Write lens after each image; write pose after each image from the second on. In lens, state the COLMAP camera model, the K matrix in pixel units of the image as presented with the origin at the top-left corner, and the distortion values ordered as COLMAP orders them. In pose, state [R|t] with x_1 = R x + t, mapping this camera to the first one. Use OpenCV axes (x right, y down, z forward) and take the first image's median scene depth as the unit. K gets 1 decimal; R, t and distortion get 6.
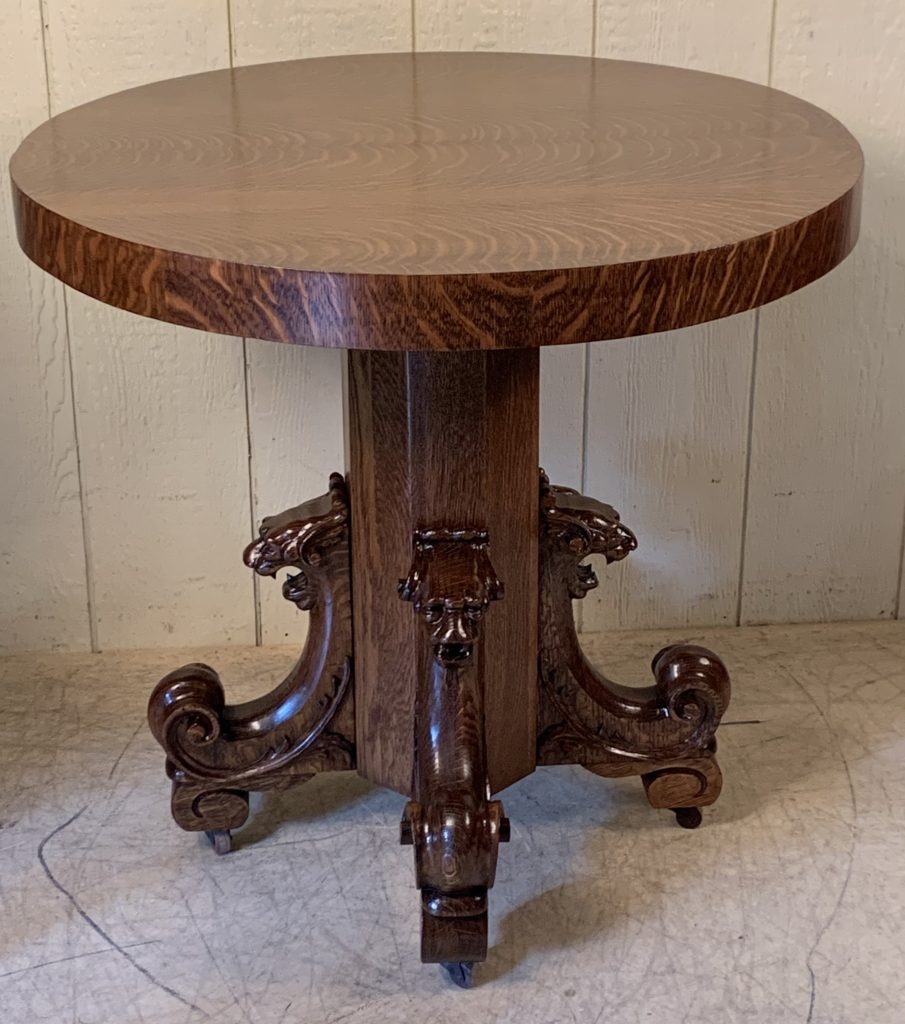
lens RADIAL K [[2110.5, 0, 477.0], [0, 2110.5, 517.8], [0, 0, 1]] dist [0.158671, 0.000000]
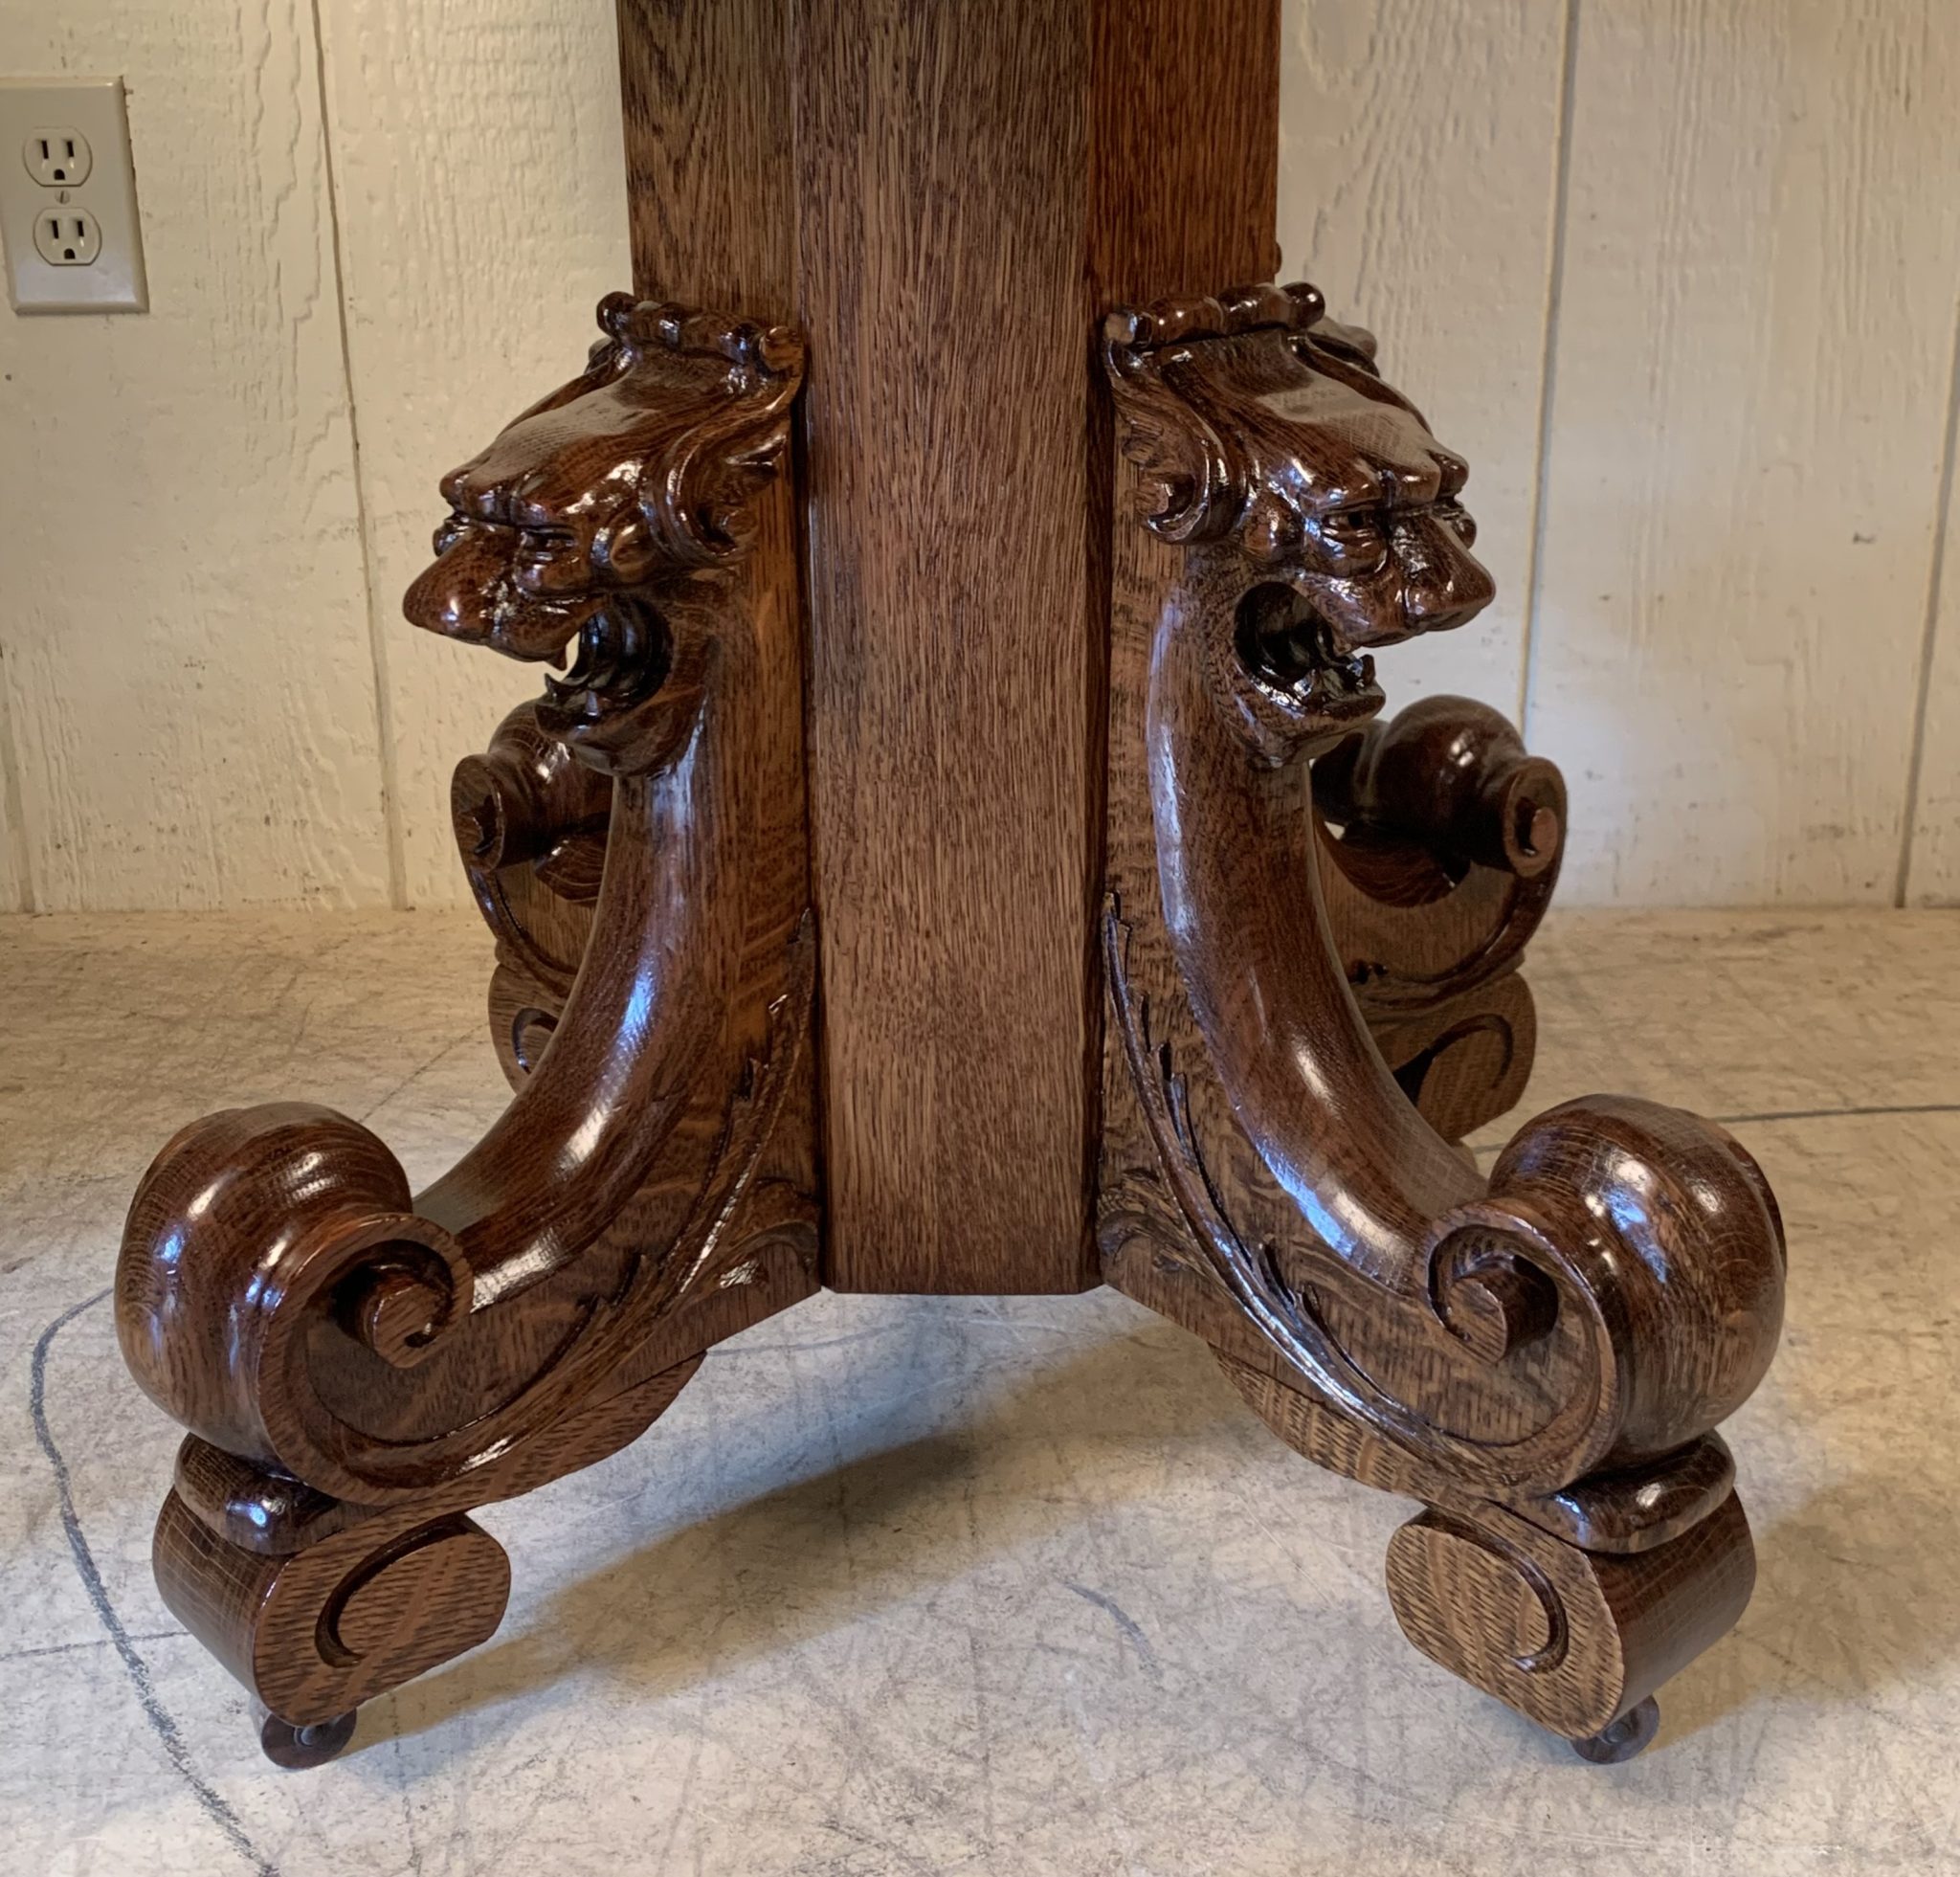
lens RADIAL K [[2532.6, 0, 1023.8], [0, 2532.6, 776.9], [0, 0, 1]] dist [0.033761, 0.000000]
pose [[0.994098, 0.024725, -0.105627, 0.003917], [-0.035367, 0.994348, -0.100102, 0.101893], [0.102555, 0.103247, 0.989355, 0.596065]]
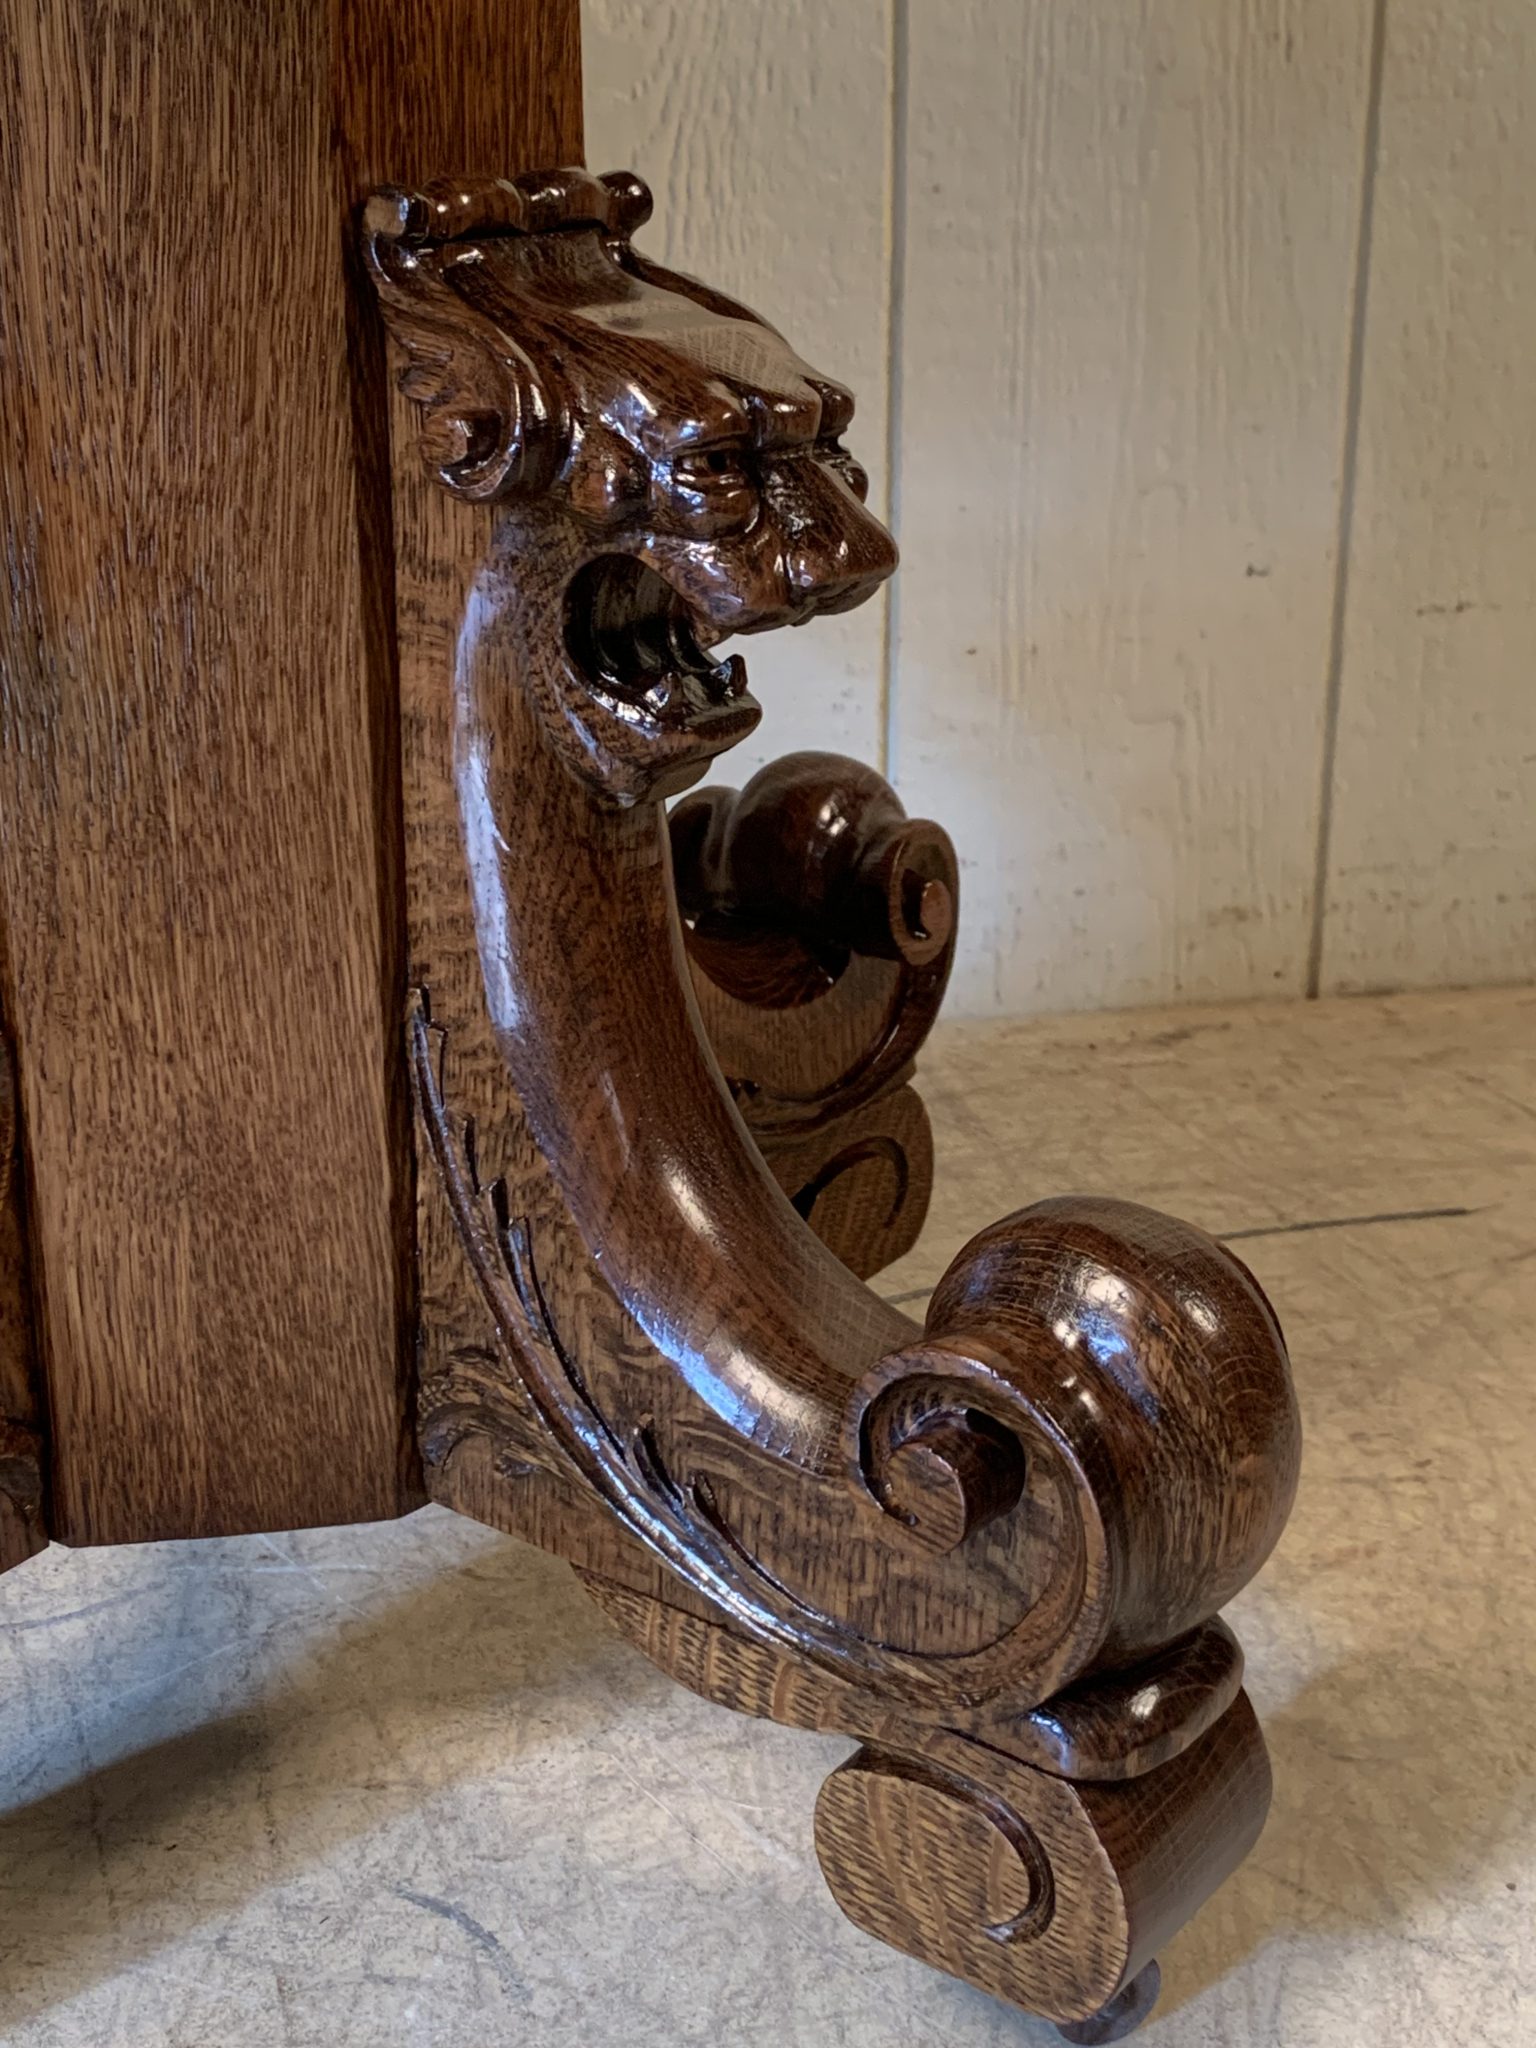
lens RADIAL K [[2815.9, 0, 800.2], [0, 2815.9, 999.1], [0, 0, 1]] dist [0.099942, 0.000000]
pose [[0.996651, -0.028849, 0.076512, -0.003000], [0.035083, 0.996062, -0.081421, 0.109161], [-0.073862, 0.083833, 0.993739, 0.646702]]
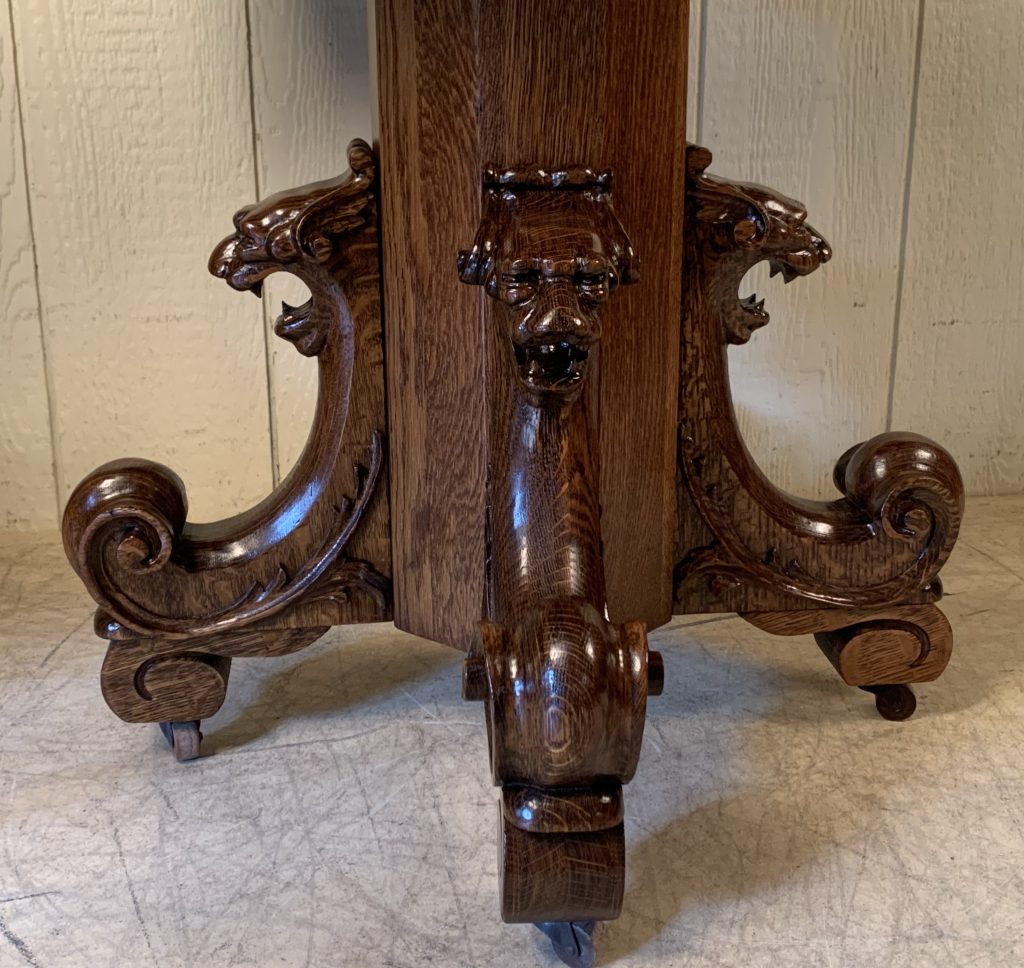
lens RADIAL K [[1478.7, 0, 523.1], [0, 1478.7, 466.7], [0, 0, 1]] dist [0.078770, 0.000000]
pose [[0.999906, -0.007133, 0.011691, -0.022690], [0.008394, 0.993716, -0.111611, 0.124025], [-0.010821, 0.111699, 0.993683, 0.552373]]
